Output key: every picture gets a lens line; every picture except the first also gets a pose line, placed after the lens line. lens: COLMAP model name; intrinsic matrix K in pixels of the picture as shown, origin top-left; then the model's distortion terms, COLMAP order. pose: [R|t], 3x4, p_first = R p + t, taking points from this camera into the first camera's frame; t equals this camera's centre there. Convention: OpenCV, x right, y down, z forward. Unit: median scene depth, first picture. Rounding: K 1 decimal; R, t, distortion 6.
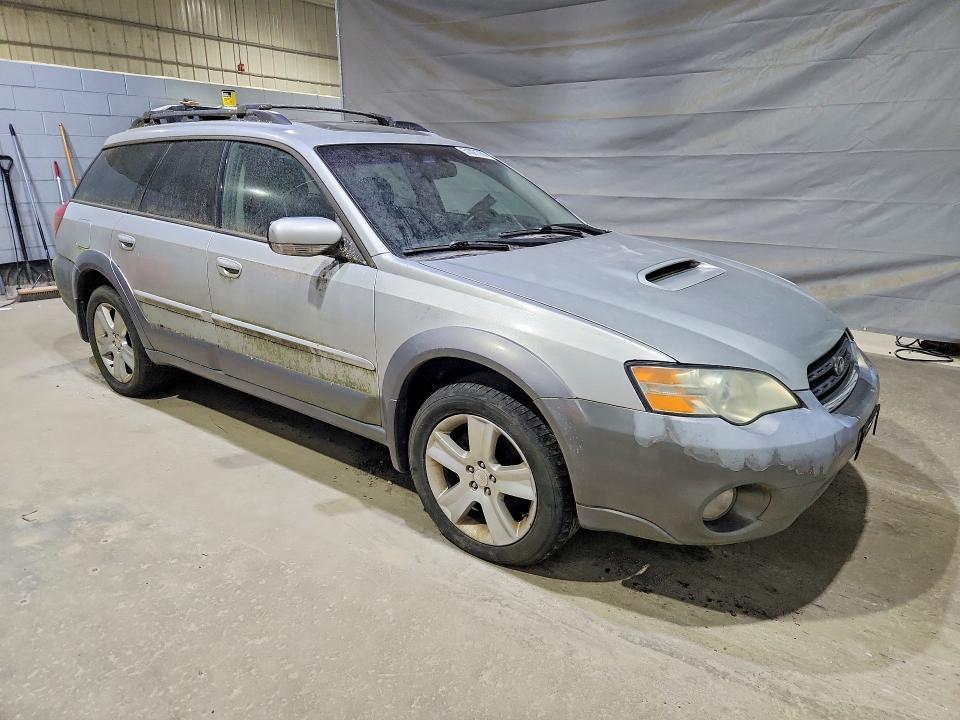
lens RADIAL K [[691.7, 0, 480.0], [0, 691.7, 360.0], [0, 0, 1]] dist [0.004726, -0.002262]
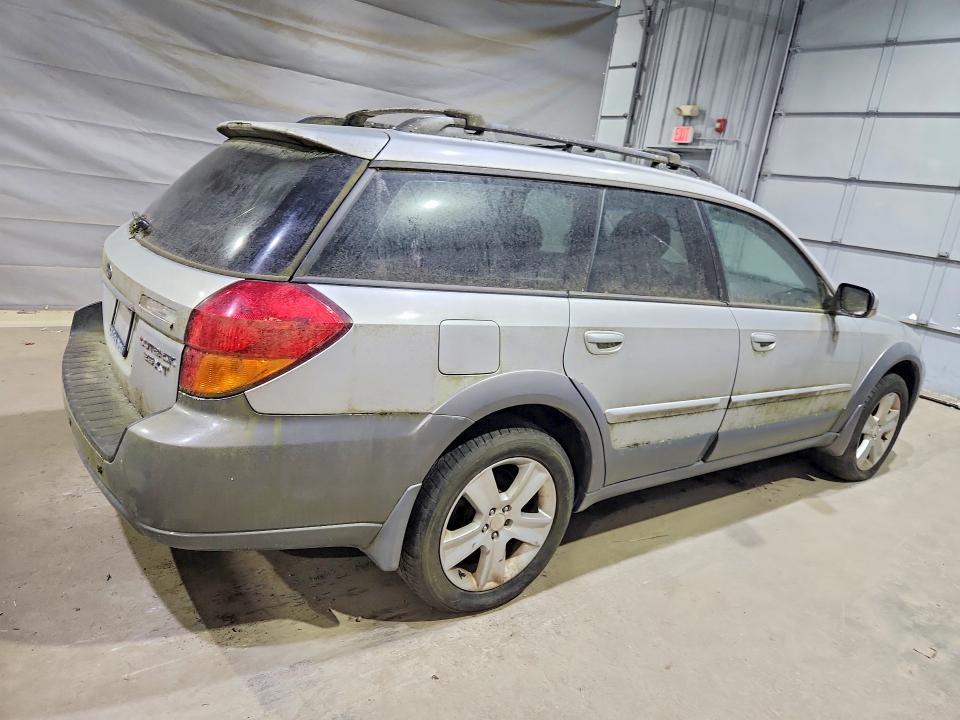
lens RADIAL K [[717.7, 0, 480.0], [0, 717.7, 360.0], [0, 0, 1]] dist [0.054133, -0.000836]
pose [[0.211869, -0.213375, 0.953720, -1.252356], [0.152626, 0.971125, 0.183363, -0.313258], [-0.965307, 0.106713, 0.238318, 1.016140]]
